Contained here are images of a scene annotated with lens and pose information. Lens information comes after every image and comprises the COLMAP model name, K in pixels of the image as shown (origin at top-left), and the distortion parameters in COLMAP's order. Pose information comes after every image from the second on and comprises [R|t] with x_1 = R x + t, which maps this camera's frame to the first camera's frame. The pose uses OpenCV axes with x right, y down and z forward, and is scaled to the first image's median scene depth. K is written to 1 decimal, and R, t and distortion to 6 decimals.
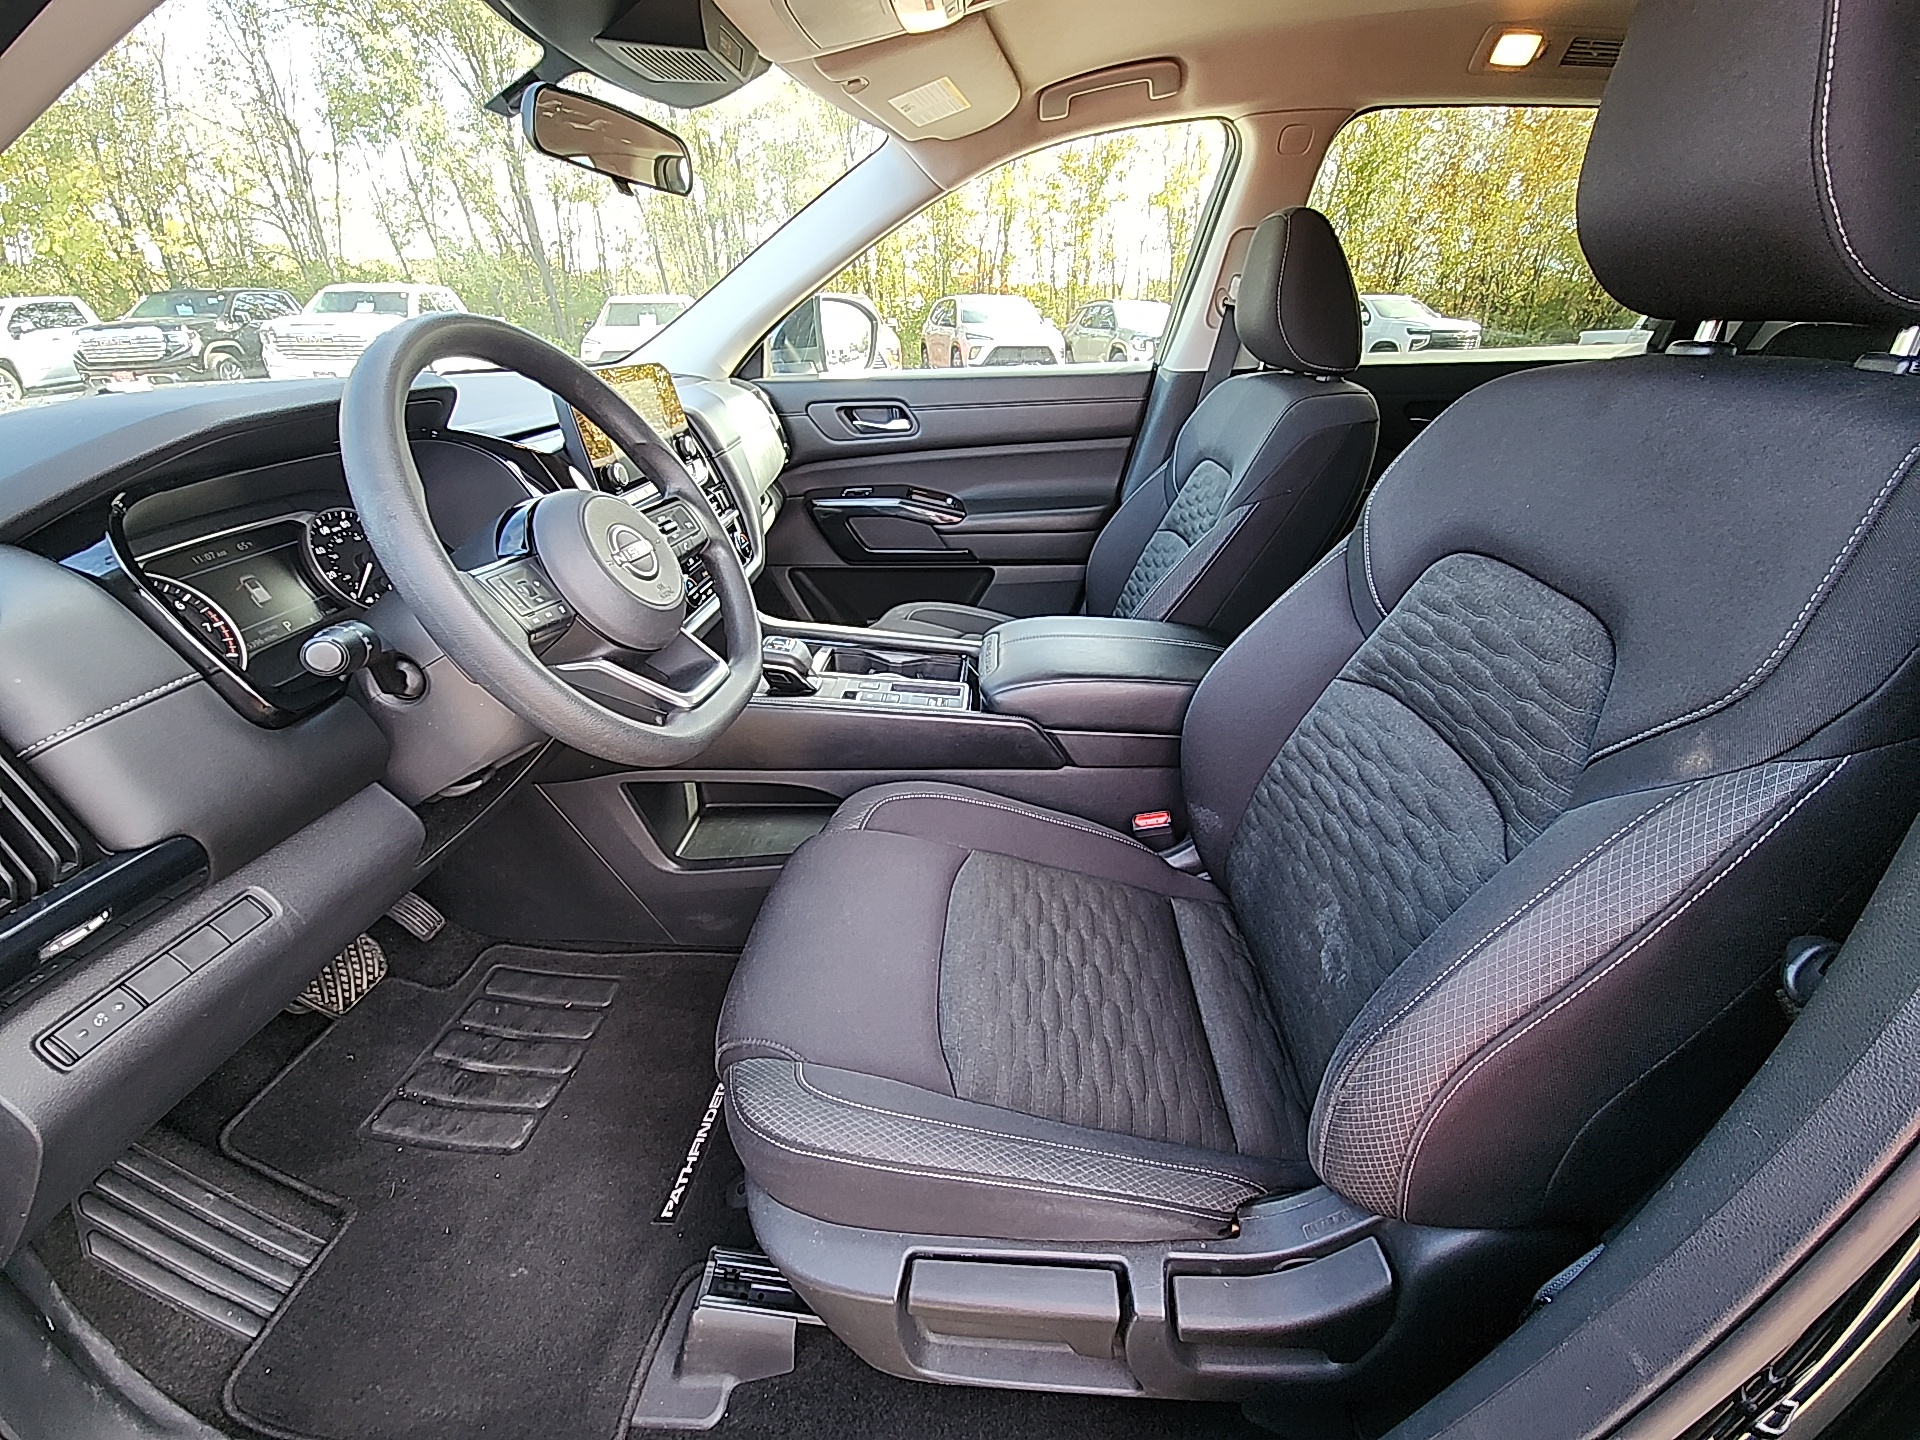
lens RADIAL K [[770.2, 0, 948.7], [0, 770.2, 702.8], [0, 0, 1]] dist [0.012862, -0.009752]
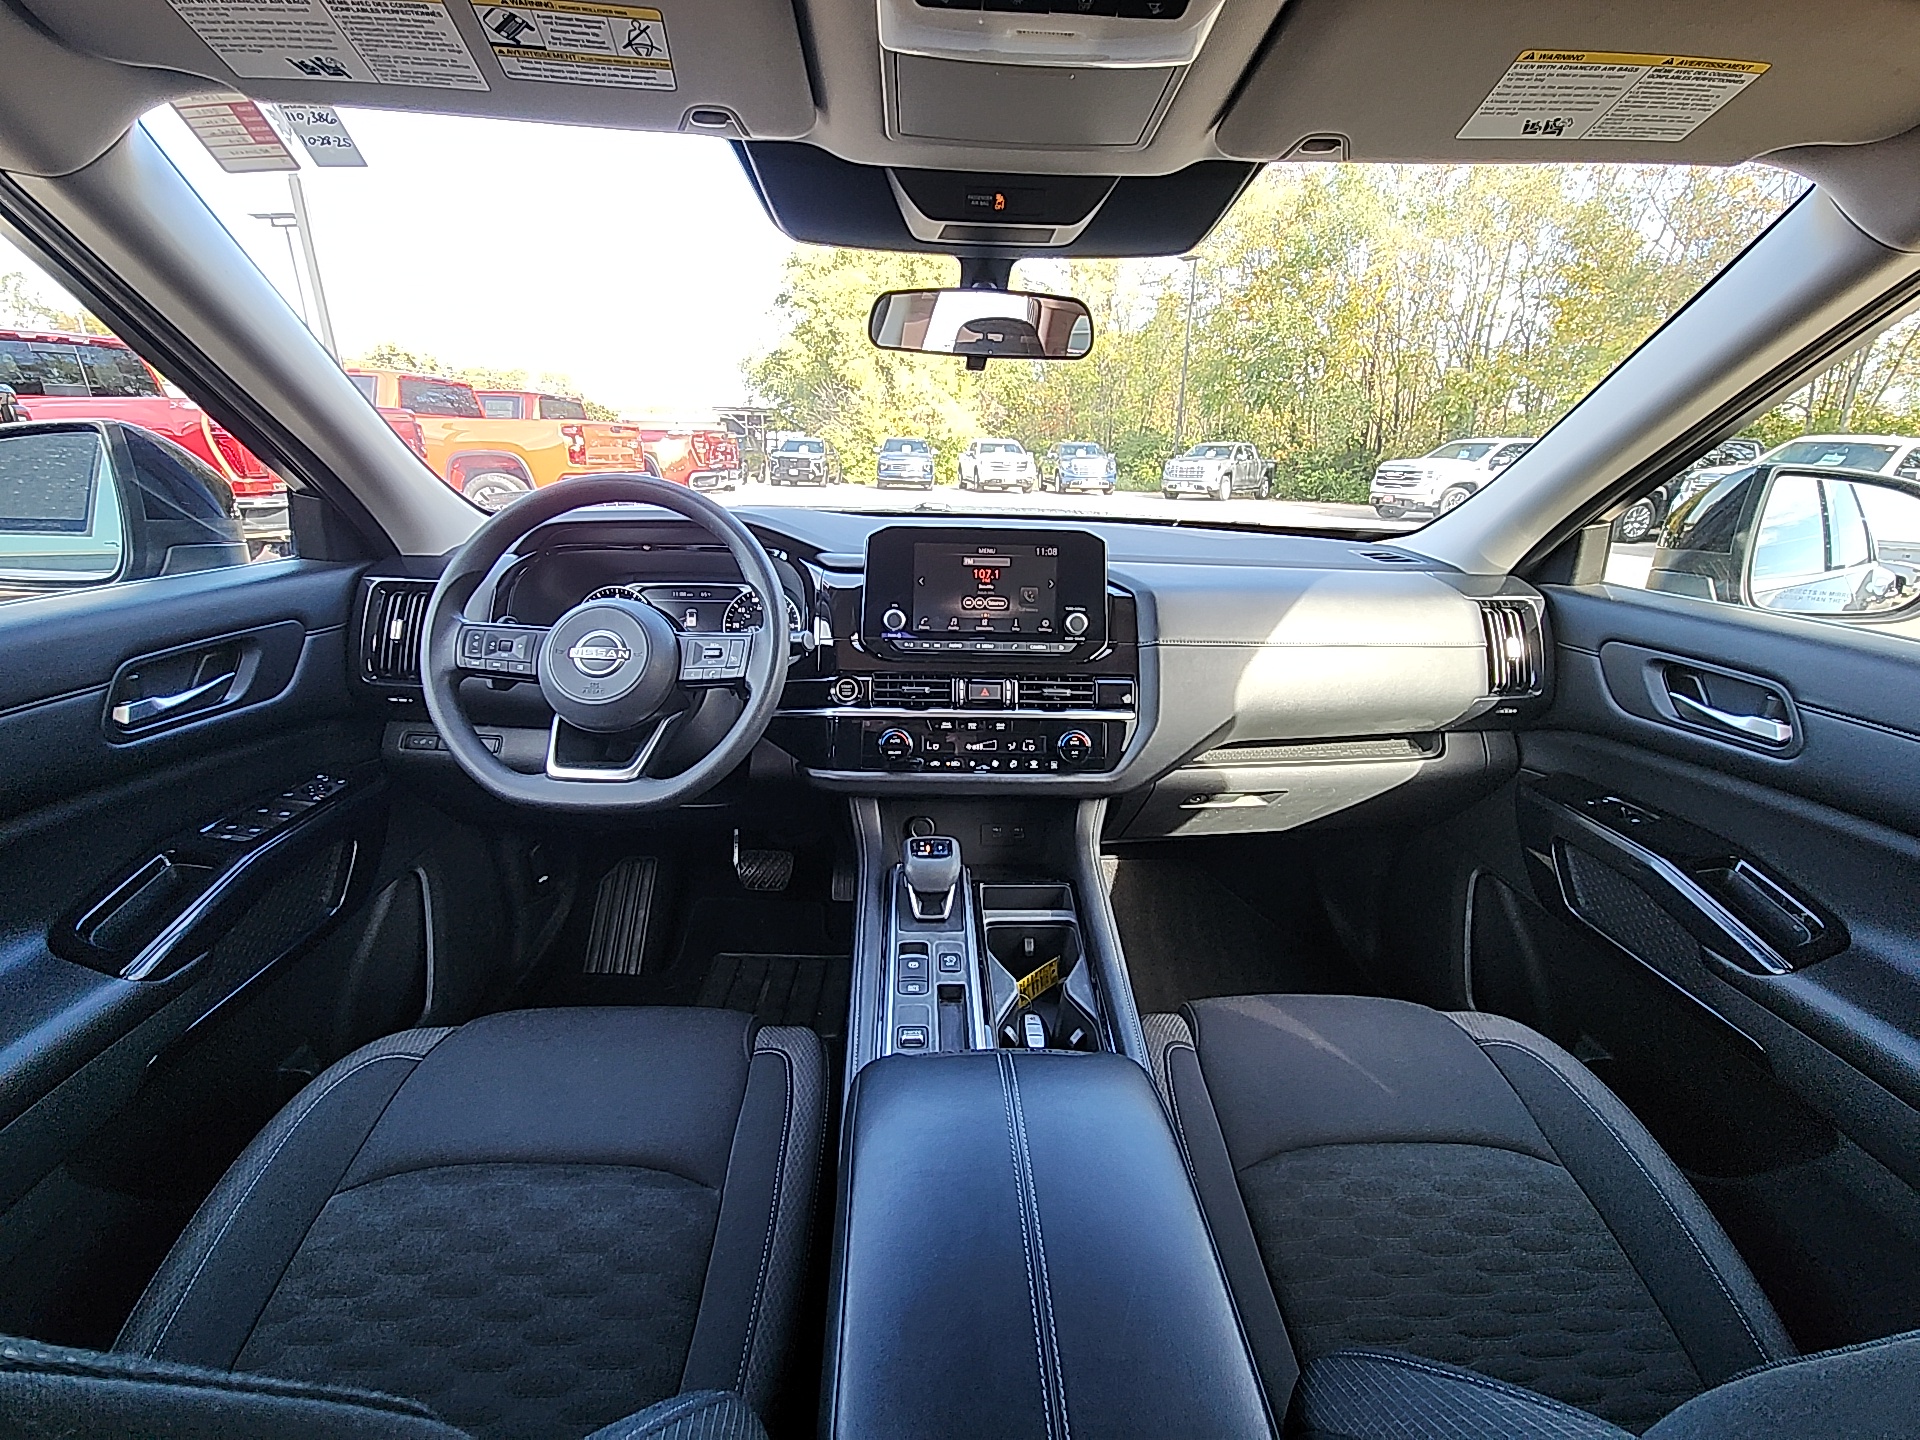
lens RADIAL K [[770.2, 0, 948.7], [0, 770.2, 702.8], [0, 0, 1]] dist [0.012862, -0.009752]
pose [[0.096133, 0.319906, -0.942560, 0.524055], [-0.467875, 0.850333, 0.240885, -0.421486], [0.878551, 0.417843, 0.231421, 0.748666]]
